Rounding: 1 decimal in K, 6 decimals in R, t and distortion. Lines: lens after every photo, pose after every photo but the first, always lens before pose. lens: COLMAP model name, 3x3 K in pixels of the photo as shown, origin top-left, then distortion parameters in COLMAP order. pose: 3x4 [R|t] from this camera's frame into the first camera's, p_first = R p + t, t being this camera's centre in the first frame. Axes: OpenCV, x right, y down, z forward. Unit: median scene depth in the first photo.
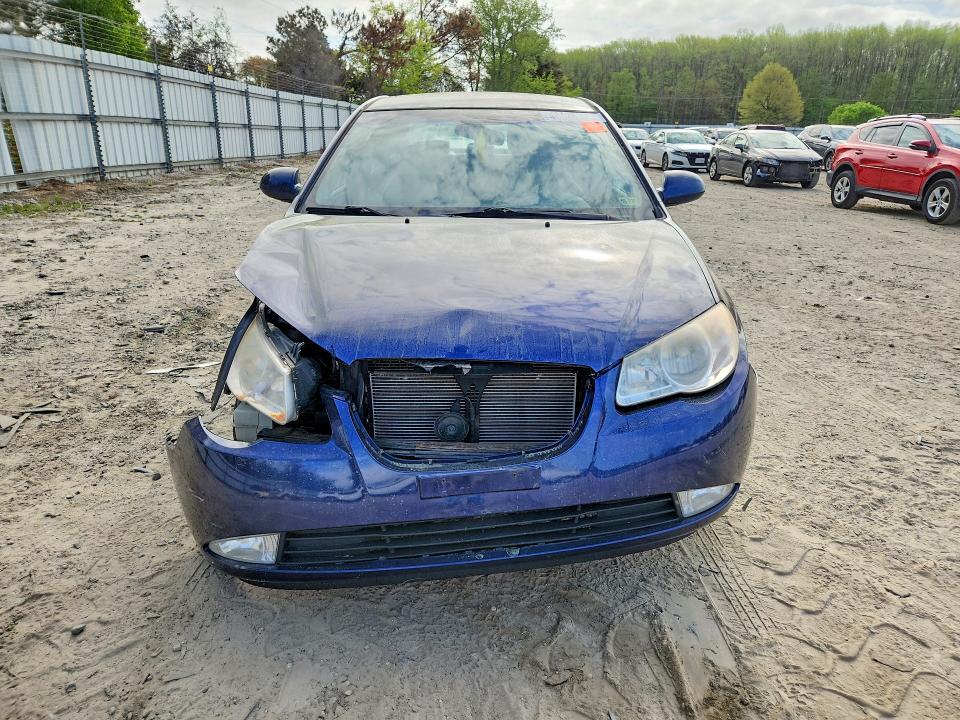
lens RADIAL K [[713.6, 0, 480.0], [0, 713.6, 360.0], [0, 0, 1]] dist [0.026244, 0.000999]
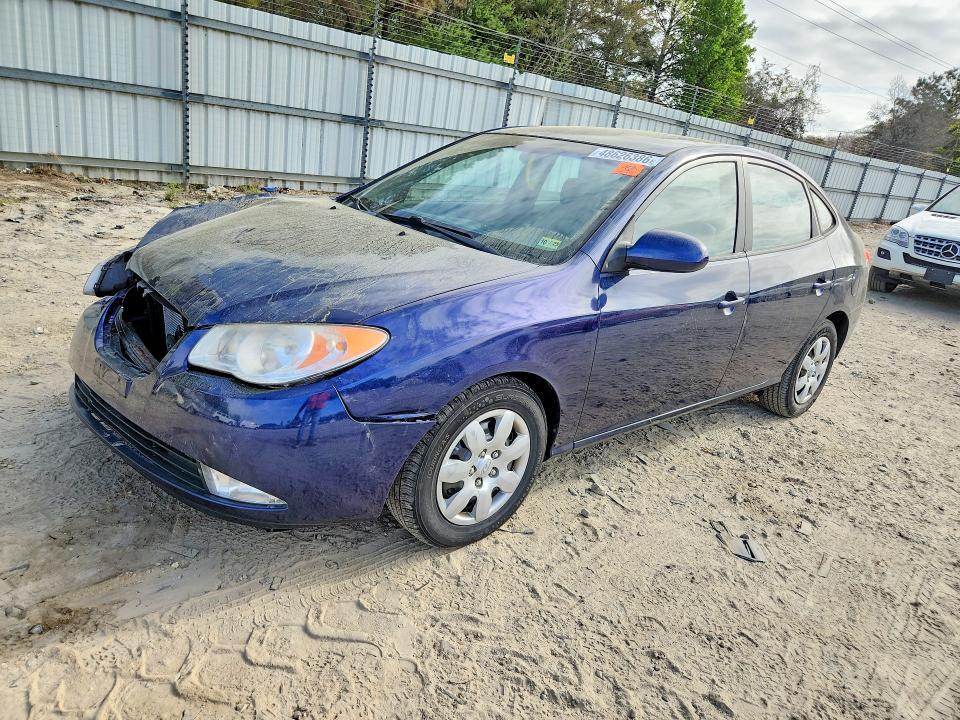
lens RADIAL K [[713.6, 0, 480.0], [0, 713.6, 360.0], [0, 0, 1]] dist [0.026244, 0.000999]
pose [[0.617912, 0.311513, -0.721903, 0.196867], [-0.366482, 0.926435, 0.086082, -0.030651], [0.695612, 0.211373, 0.686619, 0.084297]]
